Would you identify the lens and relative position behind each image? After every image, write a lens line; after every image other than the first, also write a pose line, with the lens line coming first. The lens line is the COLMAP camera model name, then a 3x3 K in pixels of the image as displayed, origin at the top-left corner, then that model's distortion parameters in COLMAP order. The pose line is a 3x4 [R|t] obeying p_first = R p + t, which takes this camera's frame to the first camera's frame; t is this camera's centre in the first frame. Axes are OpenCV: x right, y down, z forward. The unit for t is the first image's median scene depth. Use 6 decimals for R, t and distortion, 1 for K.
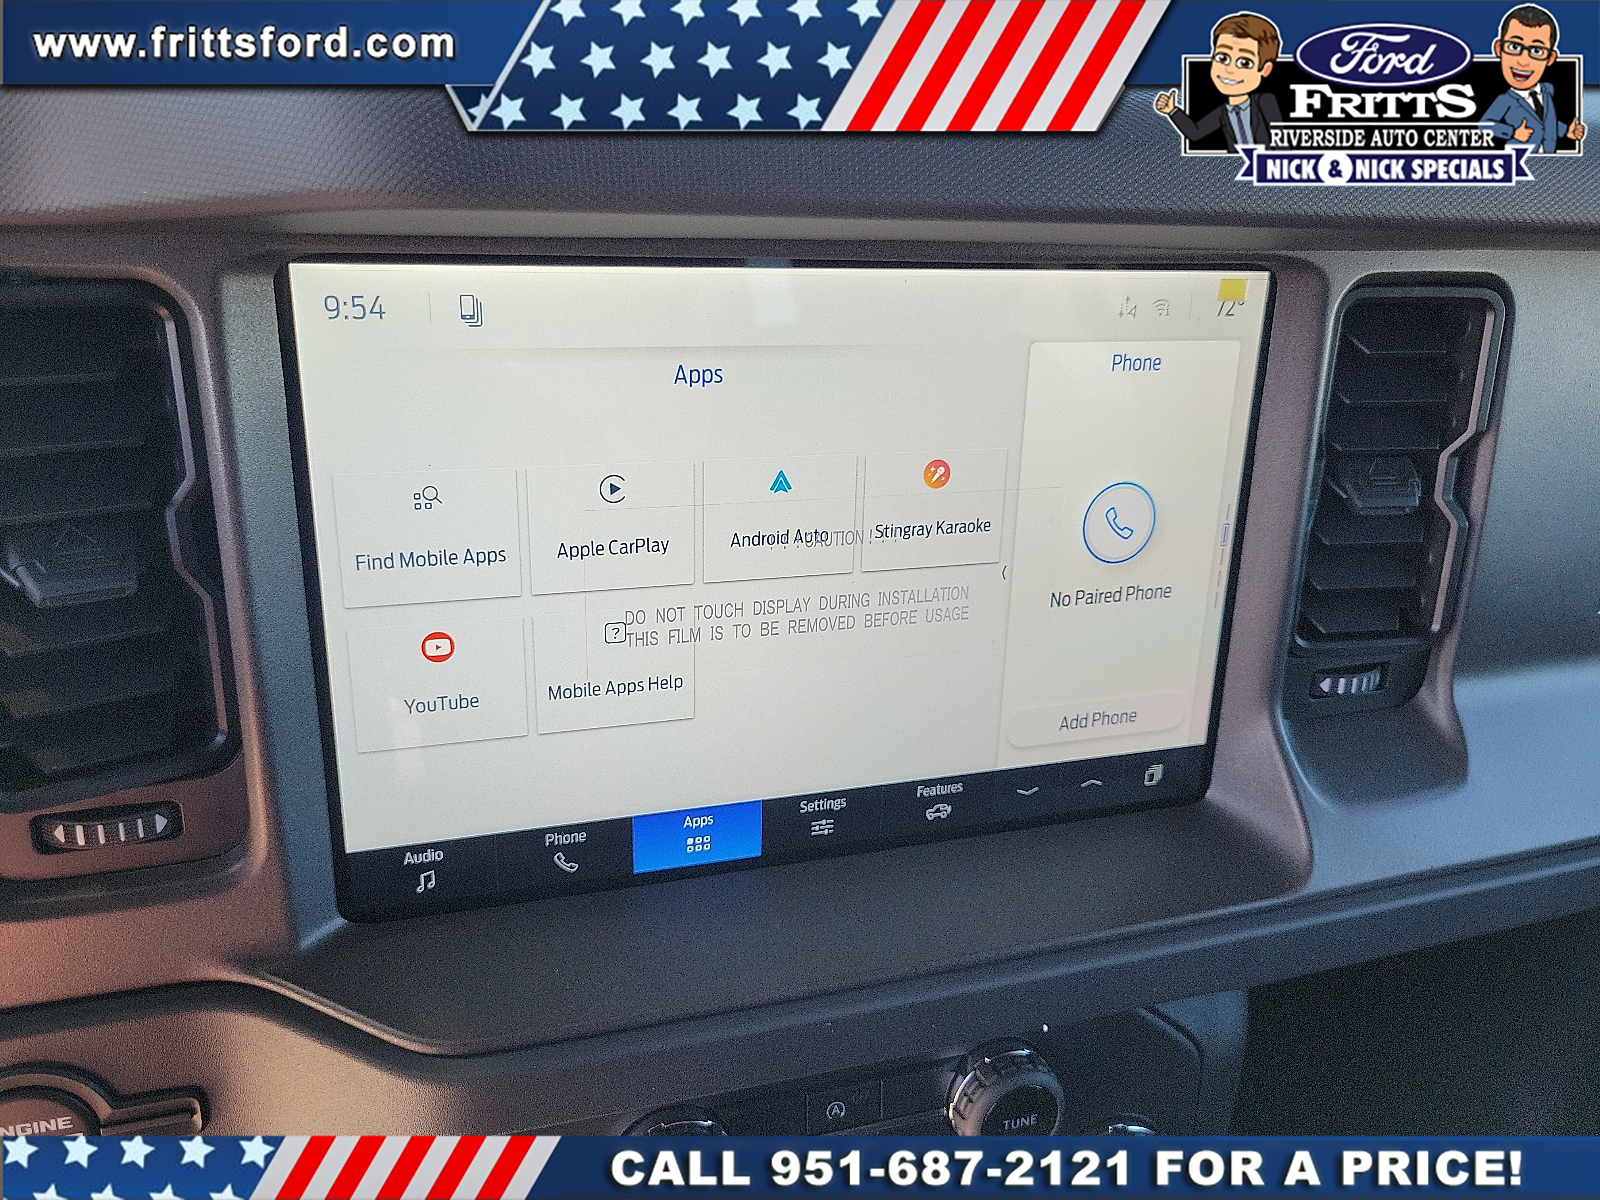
lens RADIAL K [[1246.0, 0, 794.2], [0, 1246.0, 604.0], [0, 0, 1]] dist [0.009213, -0.000798]
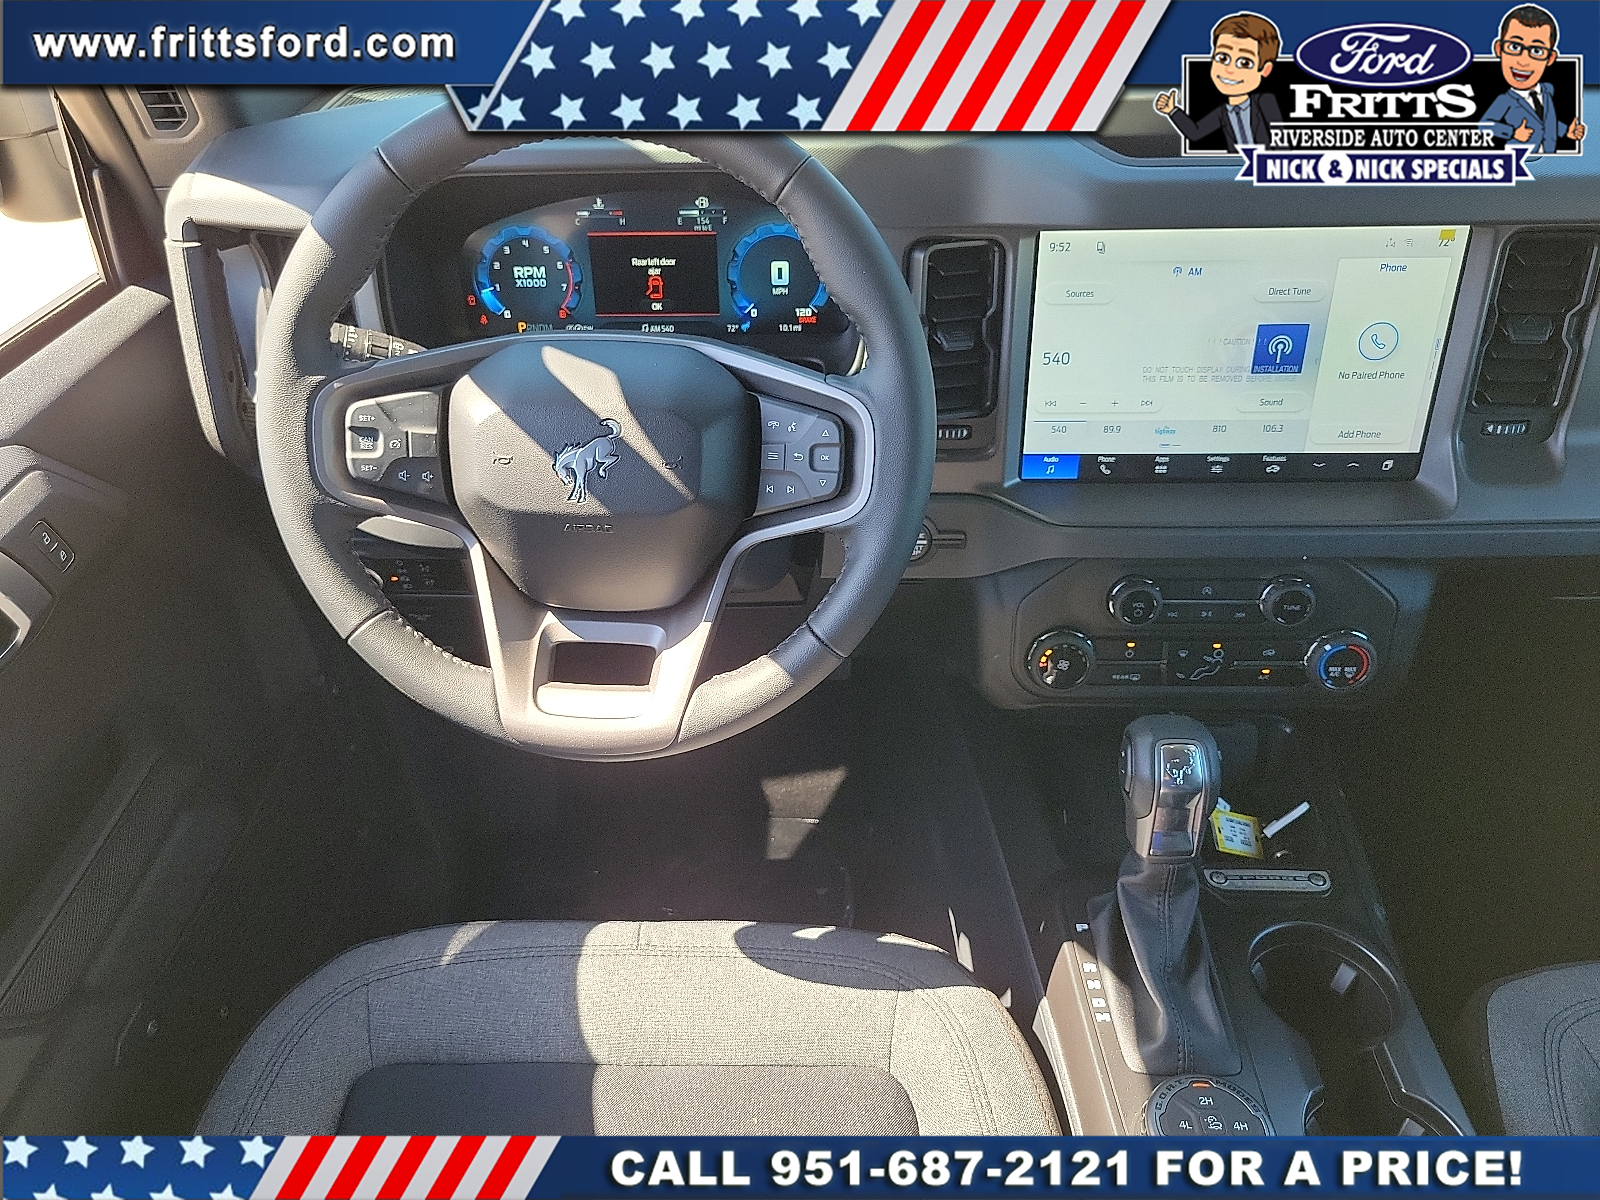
lens RADIAL K [[1246.0, 0, 790.9], [0, 1246.0, 598.4], [0, 0, 1]] dist [0.009213, -0.000798]
pose [[0.938371, 0.121917, -0.323414, 0.062673], [-0.066974, 0.982126, 0.175908, 0.065385], [0.339079, -0.143407, 0.929763, -1.544594]]
